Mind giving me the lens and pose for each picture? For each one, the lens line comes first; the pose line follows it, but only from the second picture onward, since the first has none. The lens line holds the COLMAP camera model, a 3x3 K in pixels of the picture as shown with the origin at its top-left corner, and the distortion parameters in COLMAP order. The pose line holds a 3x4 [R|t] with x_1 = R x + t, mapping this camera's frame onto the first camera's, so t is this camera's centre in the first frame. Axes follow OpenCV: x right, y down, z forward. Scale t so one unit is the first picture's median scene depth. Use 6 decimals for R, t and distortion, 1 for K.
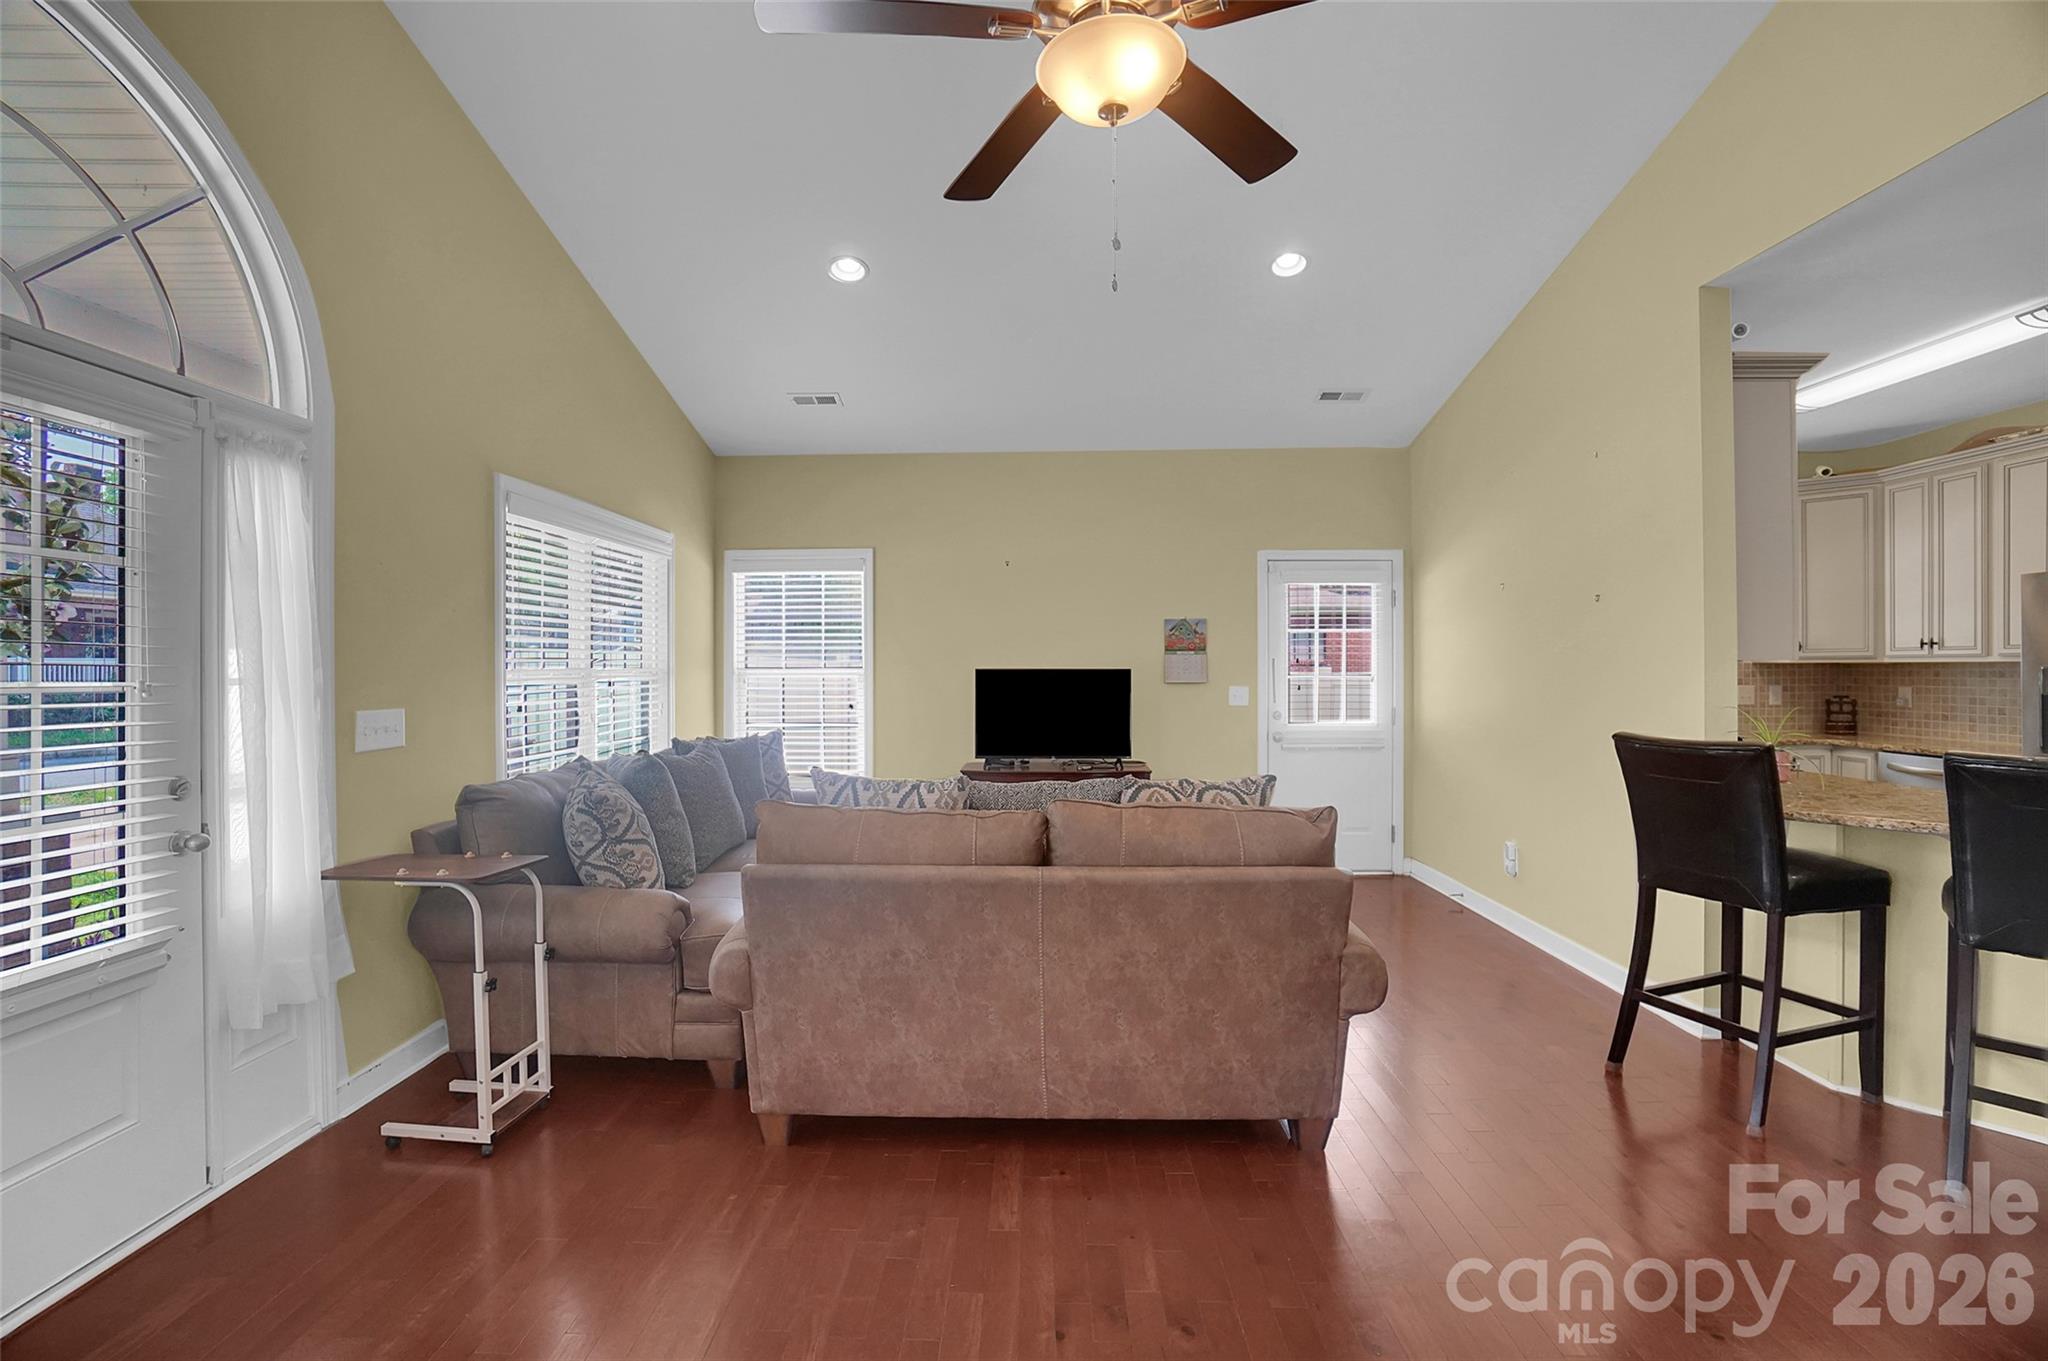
lens RADIAL K [[902.4, 0, 1008.3], [0, 902.4, 671.5], [0, 0, 1]] dist [-0.061987, 0.022123]
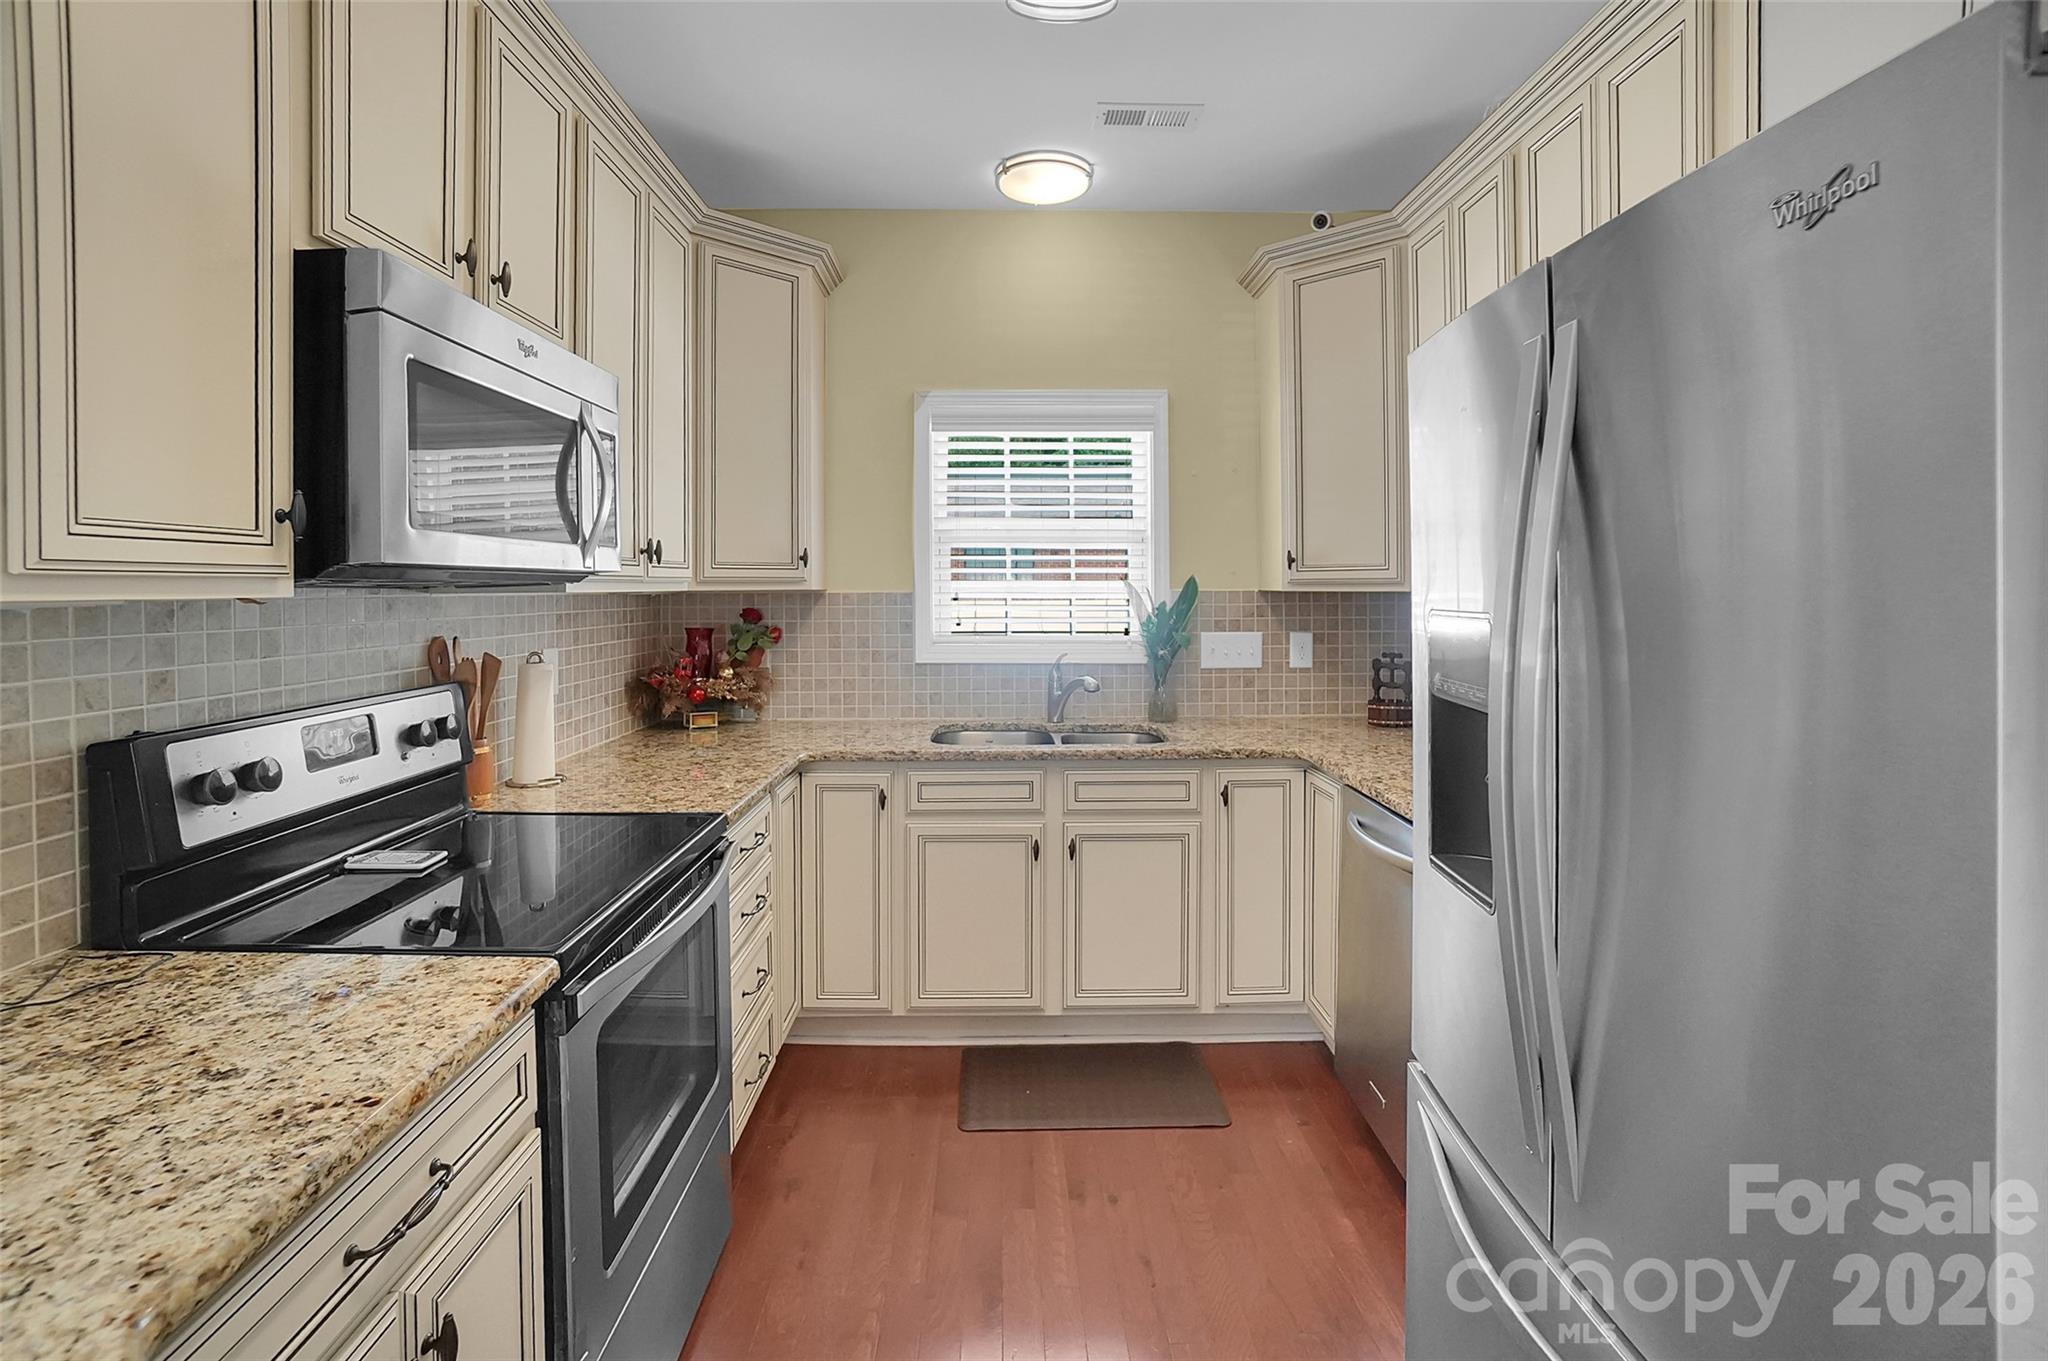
lens RADIAL K [[927.5, 0, 1010.9], [0, 927.5, 595.1], [0, 0, 1]] dist [-0.054598, 0.018177]
pose [[0.998946, 0.001233, 0.045881, 0.816883], [-0.001352, 0.999996, 0.002546, -0.010644], [-0.045877, -0.002606, 0.998944, 0.519634]]
